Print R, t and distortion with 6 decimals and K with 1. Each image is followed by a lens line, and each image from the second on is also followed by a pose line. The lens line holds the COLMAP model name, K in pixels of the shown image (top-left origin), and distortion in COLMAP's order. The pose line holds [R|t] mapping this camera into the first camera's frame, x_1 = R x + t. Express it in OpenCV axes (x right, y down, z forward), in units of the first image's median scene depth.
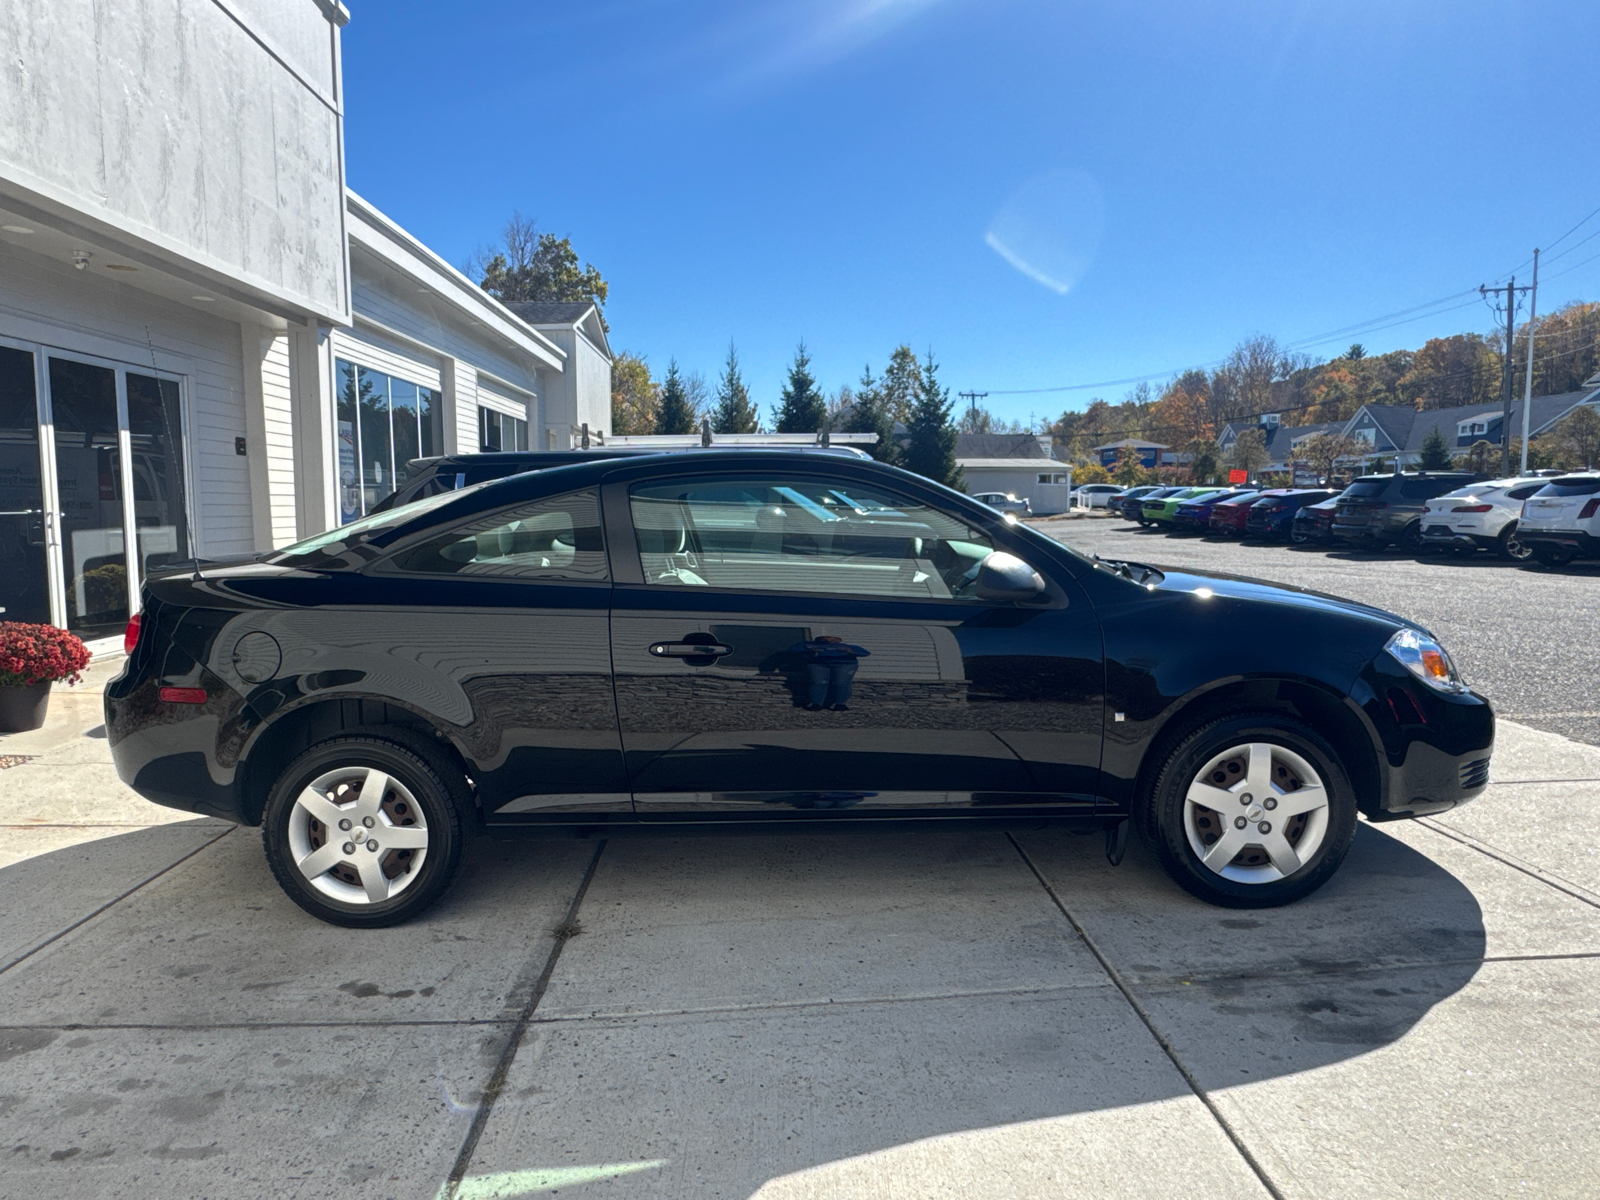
lens RADIAL K [[1009.9, 0, 796.7], [0, 1009.9, 601.5], [0, 0, 1]] dist [-0.007544, 0.004377]
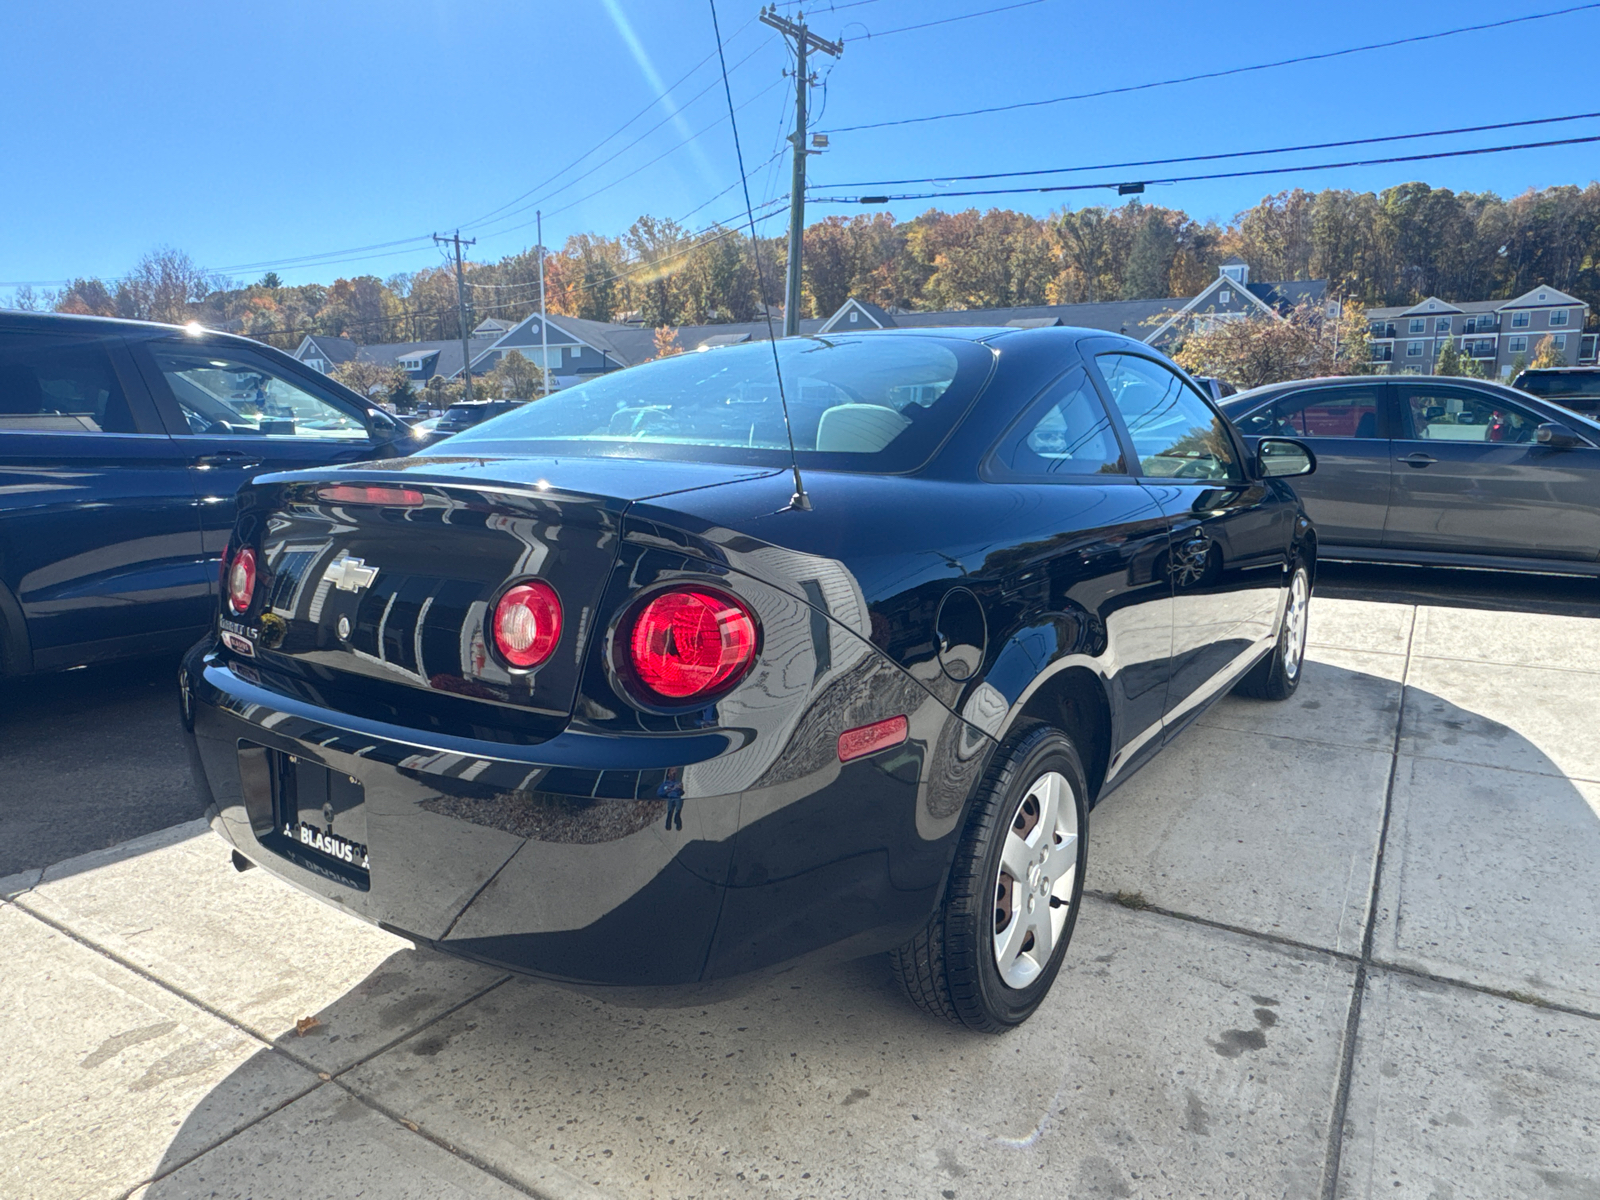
lens RADIAL K [[1009.9, 0, 793.9], [0, 1009.9, 603.3], [0, 0, 1]] dist [-0.007544, 0.004377]
pose [[0.564828, -0.137127, 0.813736, -0.799383], [0.080323, 0.990550, 0.111169, -0.024017], [-0.821290, 0.002570, 0.570504, 0.584287]]
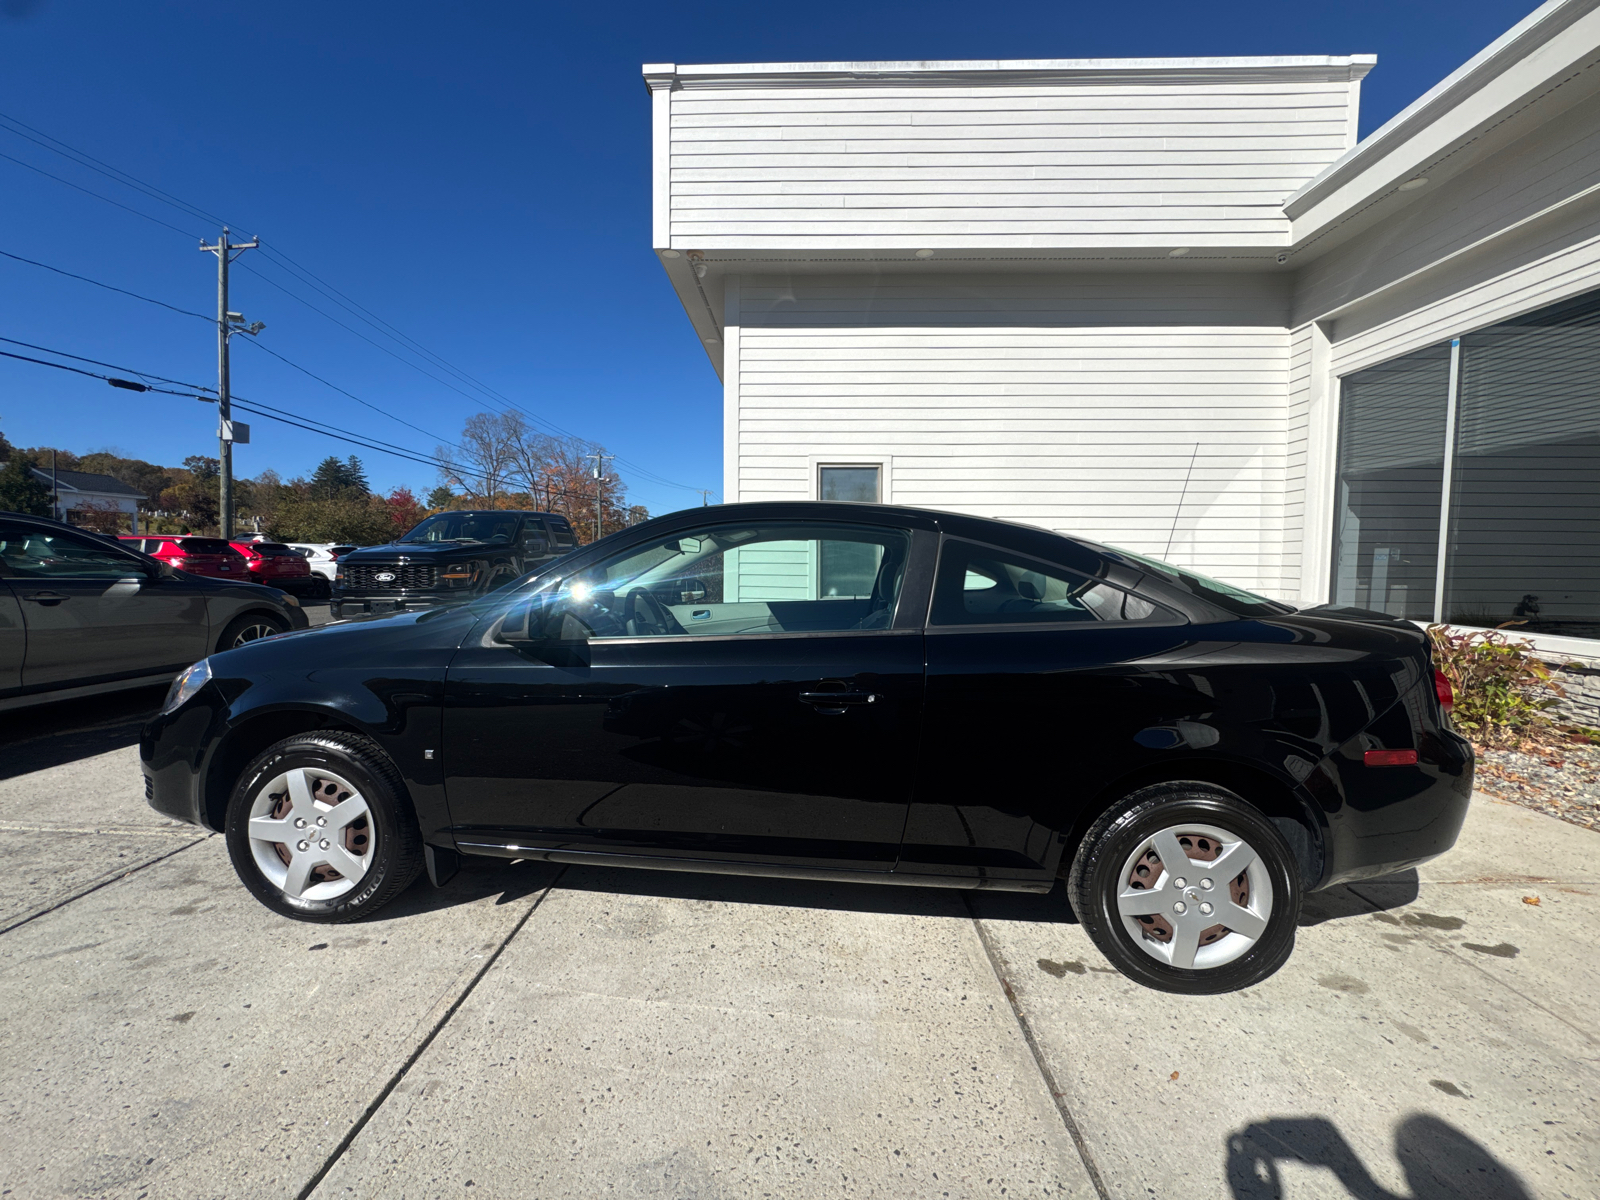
lens RADIAL K [[636.8, 0, 797.9], [0, 636.8, 596.3], [0, 0, 1]] dist [-0.002681, -0.000276]
pose [[-0.998641, -0.008345, 0.051446, -0.060044], [-0.000501, 0.988591, 0.150625, -0.149013], [-0.052116, 0.150394, -0.987251, 1.640675]]
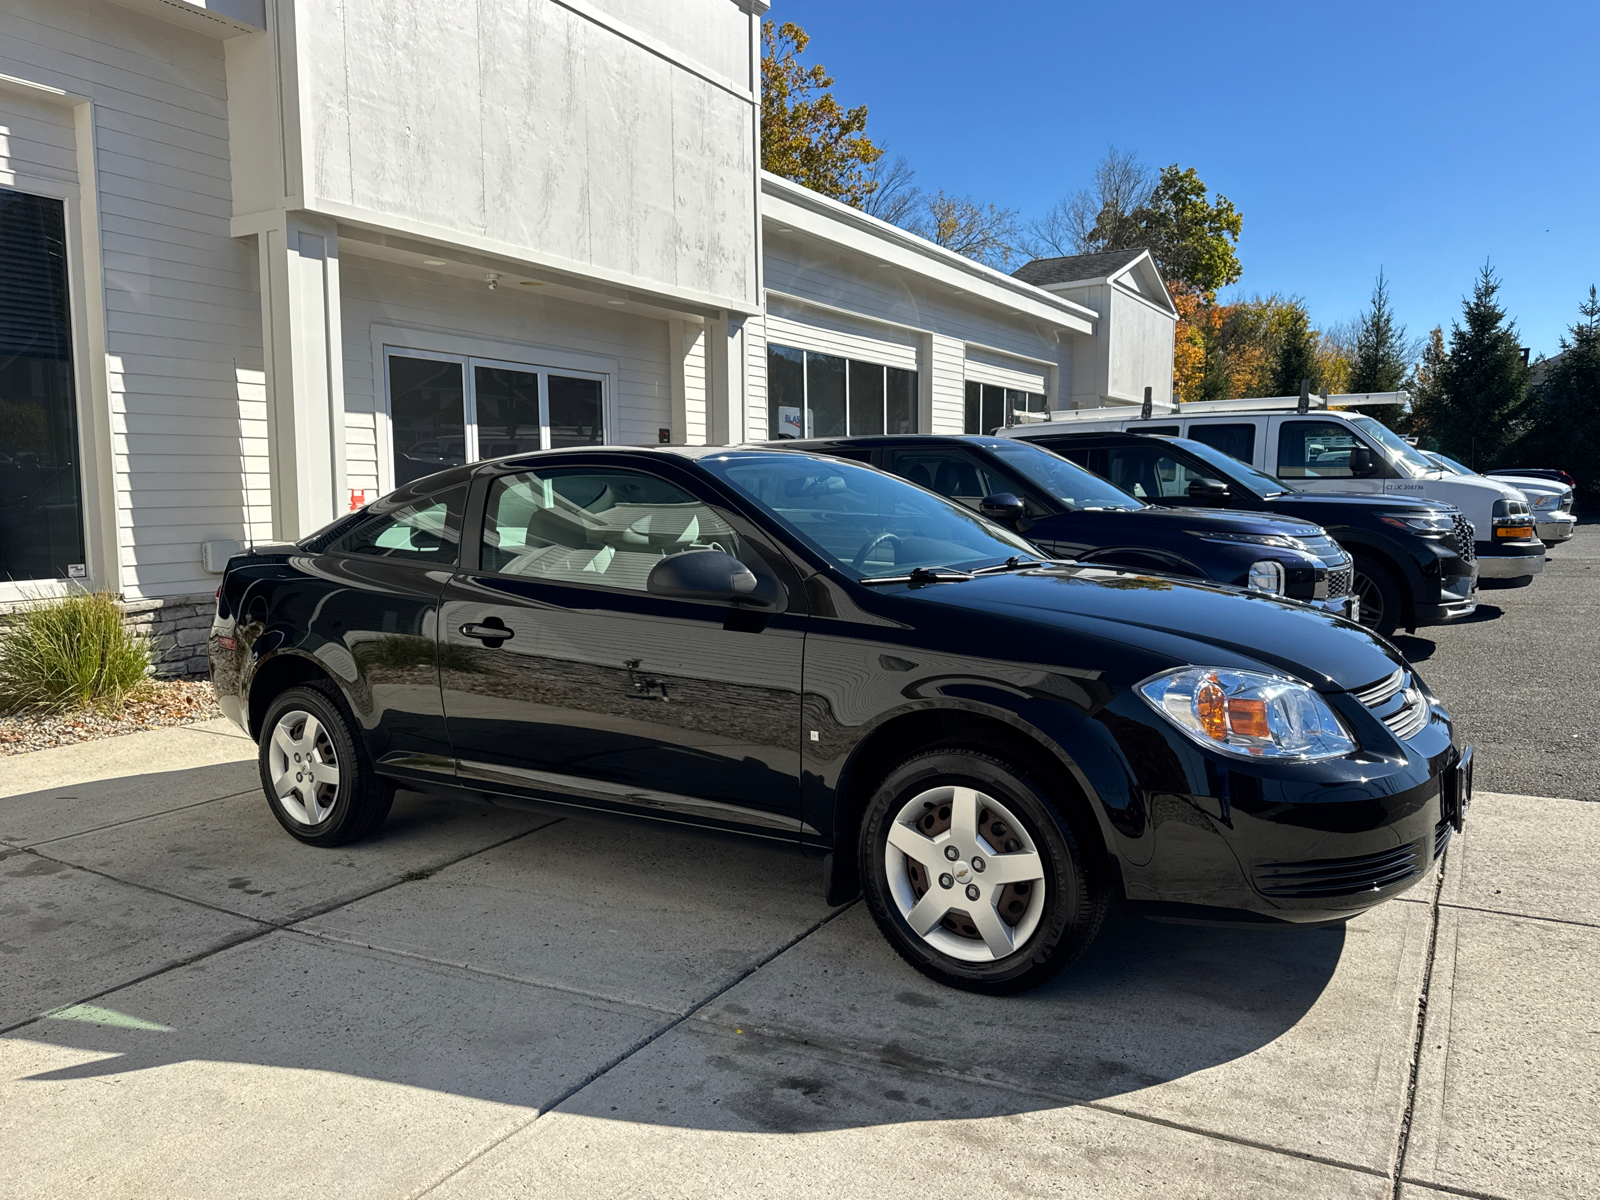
lens RADIAL K [[1157.4, 0, 797.8], [0, 1157.4, 606.1], [0, 0, 1]] dist [0.058502, -0.072672]
pose [[0.842616, 0.050336, -0.536157, 0.633833], [-0.046168, 0.998709, 0.021206, -0.016333], [0.536532, 0.006884, 0.843852, 0.096270]]
